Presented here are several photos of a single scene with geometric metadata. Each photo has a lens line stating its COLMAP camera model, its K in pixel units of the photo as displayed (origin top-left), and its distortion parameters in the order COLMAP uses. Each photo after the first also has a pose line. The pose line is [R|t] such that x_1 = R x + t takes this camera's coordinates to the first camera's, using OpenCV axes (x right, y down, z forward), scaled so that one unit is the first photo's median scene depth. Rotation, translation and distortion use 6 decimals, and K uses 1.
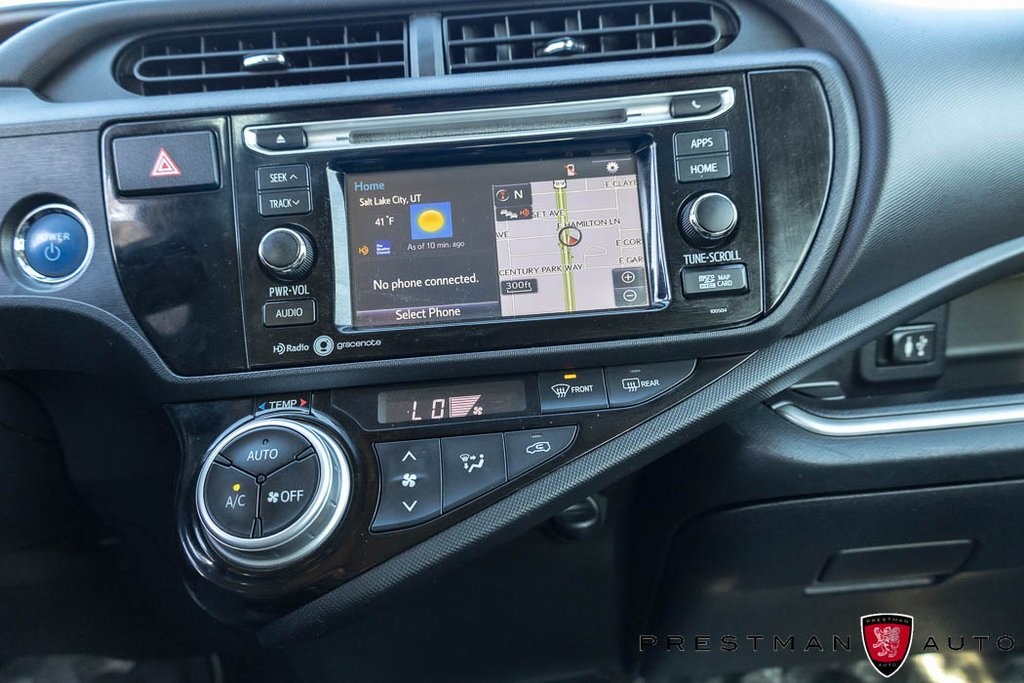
lens RADIAL K [[683.9, 0, 512.0], [0, 683.9, 341.5], [0, 0, 1]] dist [-0.000200, 0.006368]
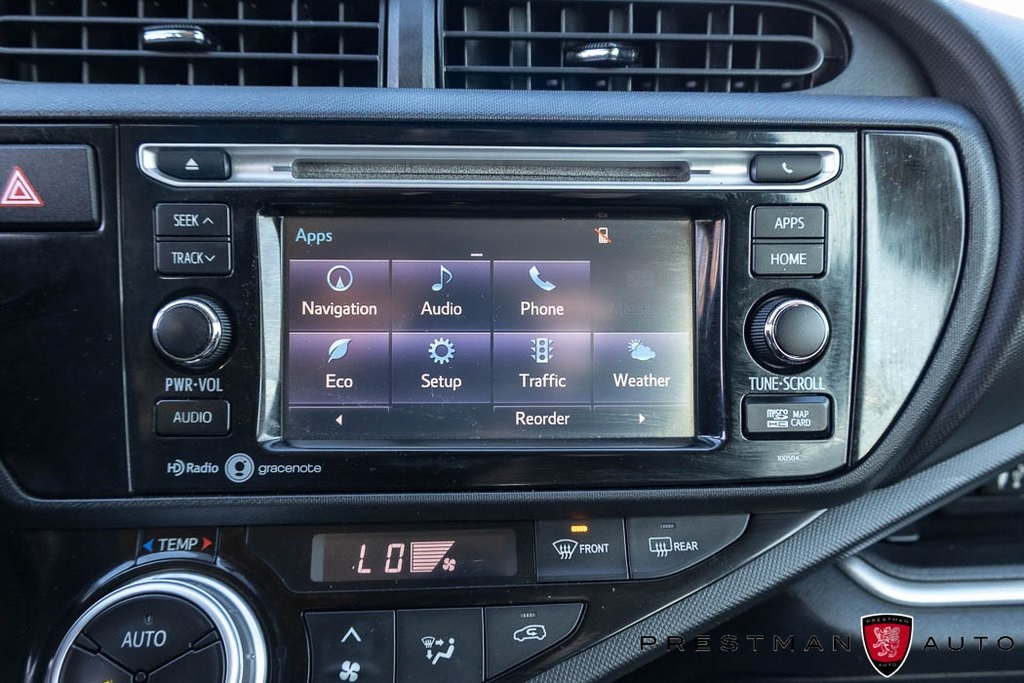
lens RADIAL K [[808.9, 0, 512.0], [0, 808.9, 341.5], [0, 0, 1]] dist [-0.015738, -0.002942]
pose [[0.995758, 0.074106, 0.054537, -0.047974], [-0.078501, 0.993418, 0.083421, -0.212391], [-0.047996, -0.087348, 0.995021, 0.160361]]
